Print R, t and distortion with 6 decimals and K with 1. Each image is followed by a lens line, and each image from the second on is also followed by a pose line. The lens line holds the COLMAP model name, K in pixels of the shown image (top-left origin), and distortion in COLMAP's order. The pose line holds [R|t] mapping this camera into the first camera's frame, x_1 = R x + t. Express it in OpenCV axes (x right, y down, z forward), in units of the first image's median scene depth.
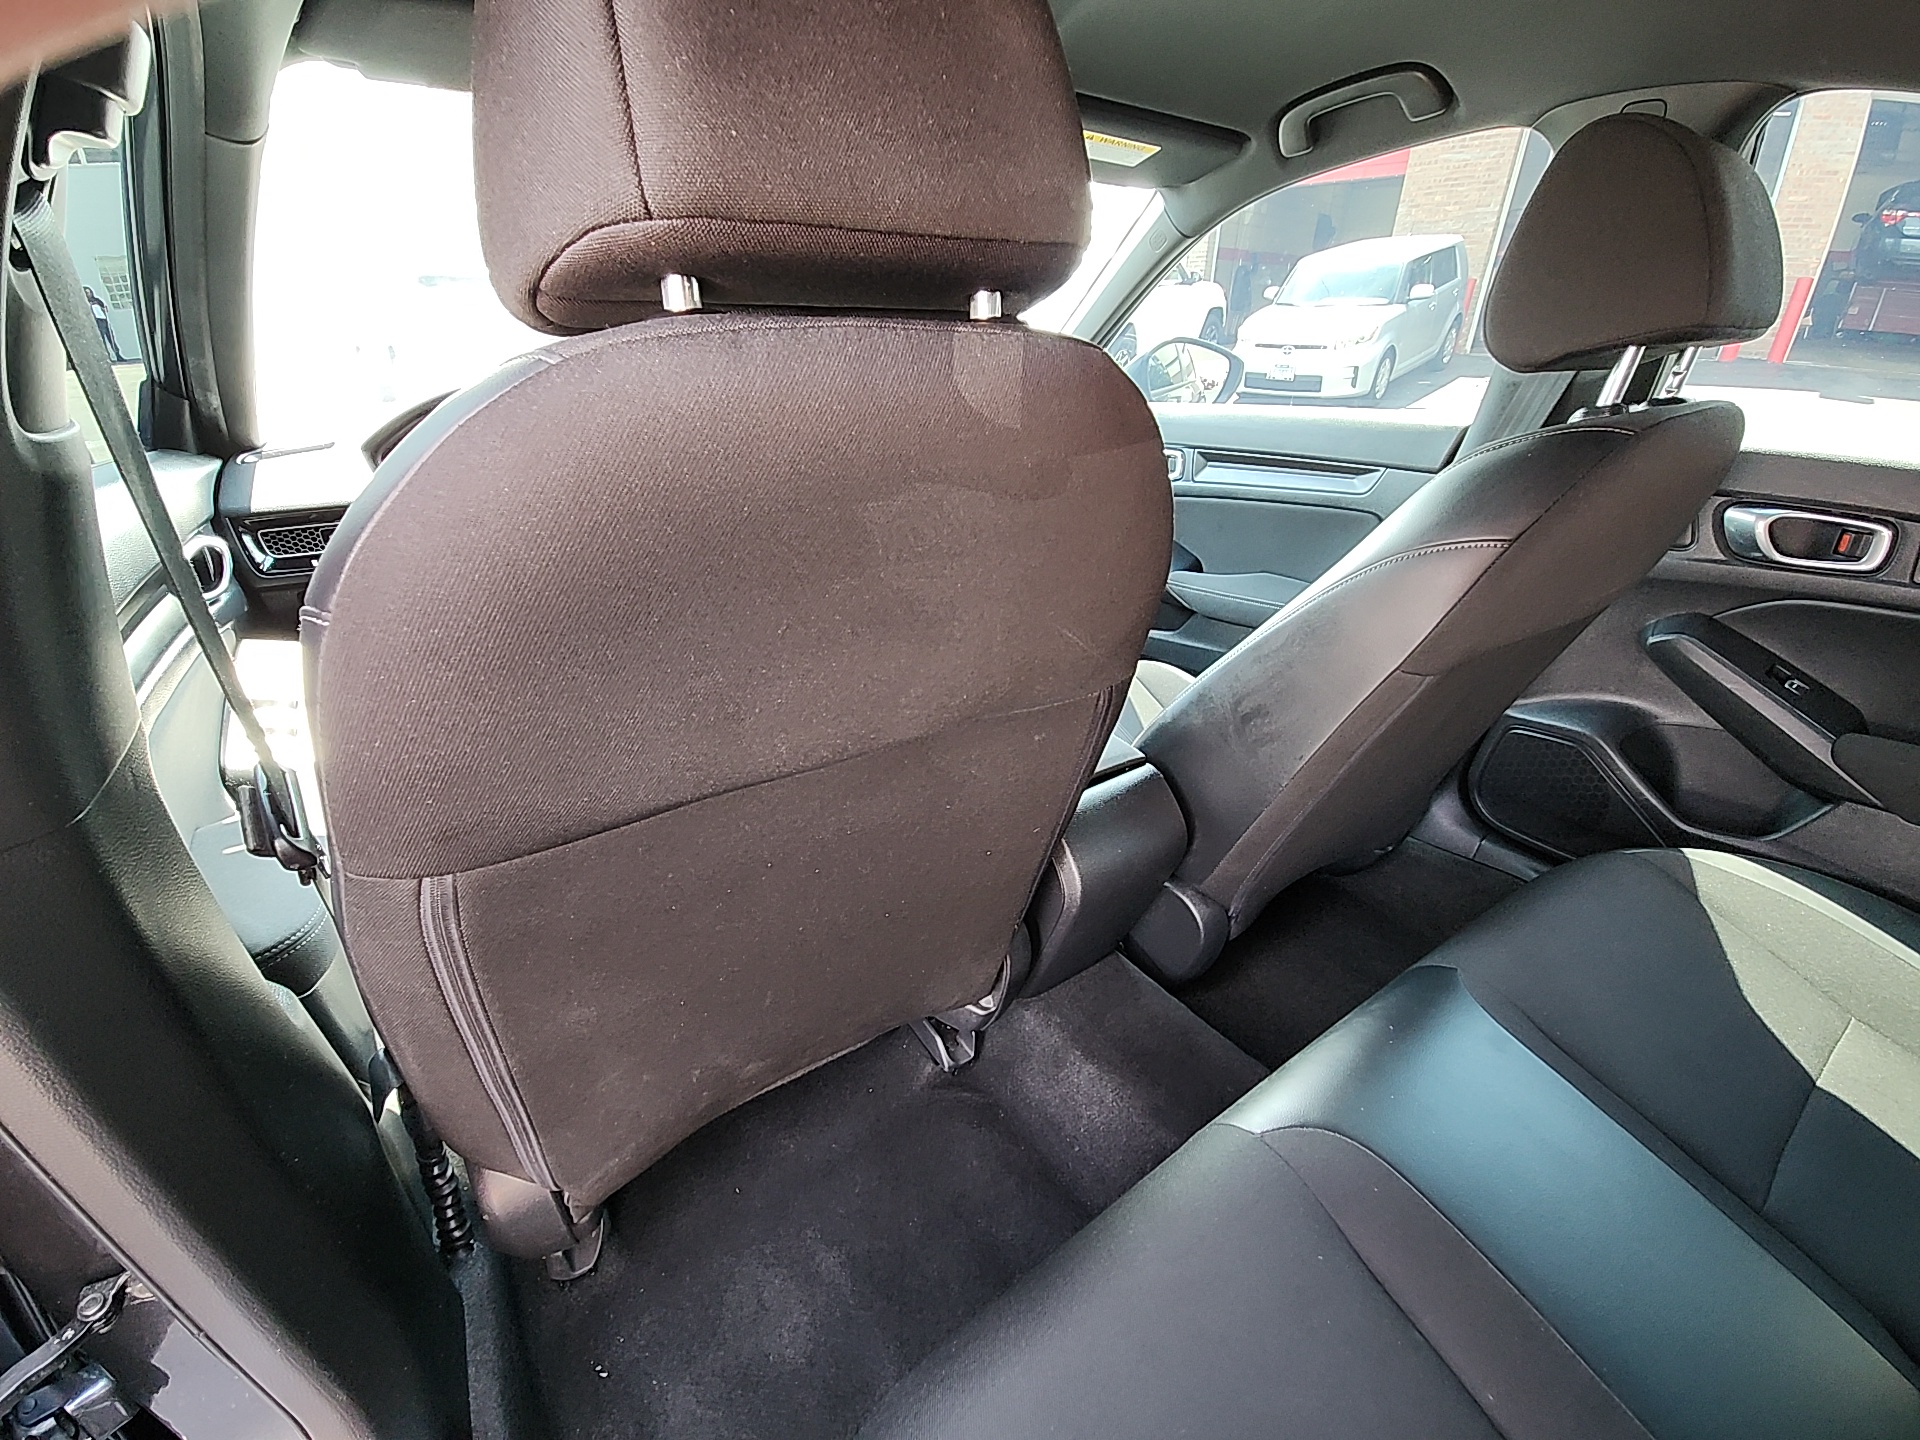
lens RADIAL K [[781.3, 0, 962.2], [0, 781.3, 741.8], [0, 0, 1]] dist [0.006037, -0.000364]
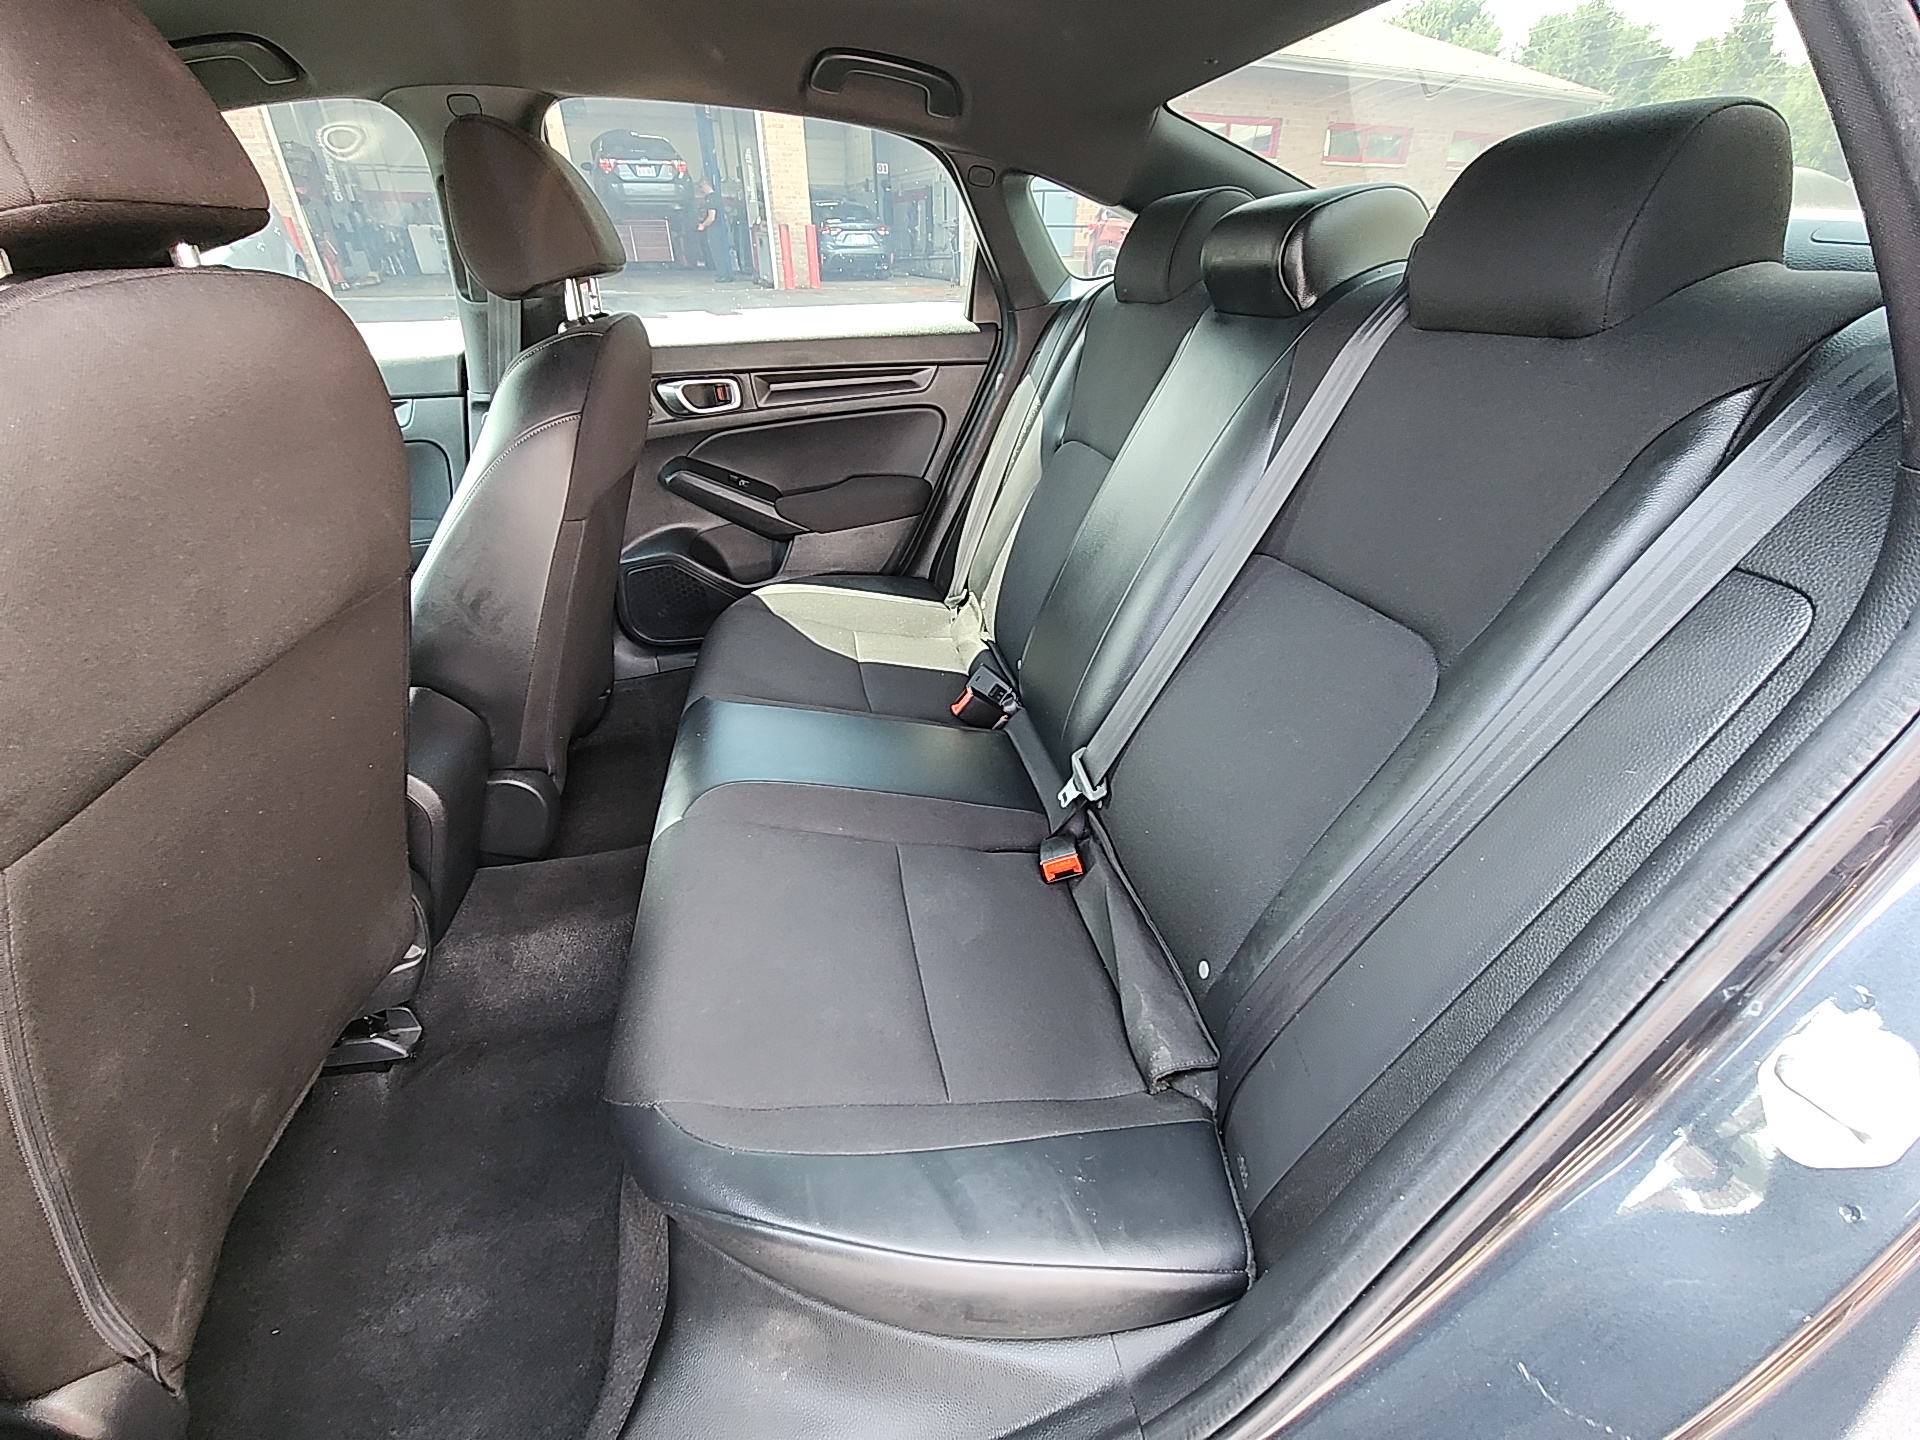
lens RADIAL K [[776.2, 0, 957.9], [0, 776.2, 722.9], [0, 0, 1]] dist [-0.003524, -0.000488]
pose [[0.413387, -0.475696, 0.776418, -0.308749], [0.437687, 0.851526, 0.288676, 0.095776], [-0.798462, 0.220493, 0.560215, -0.193323]]
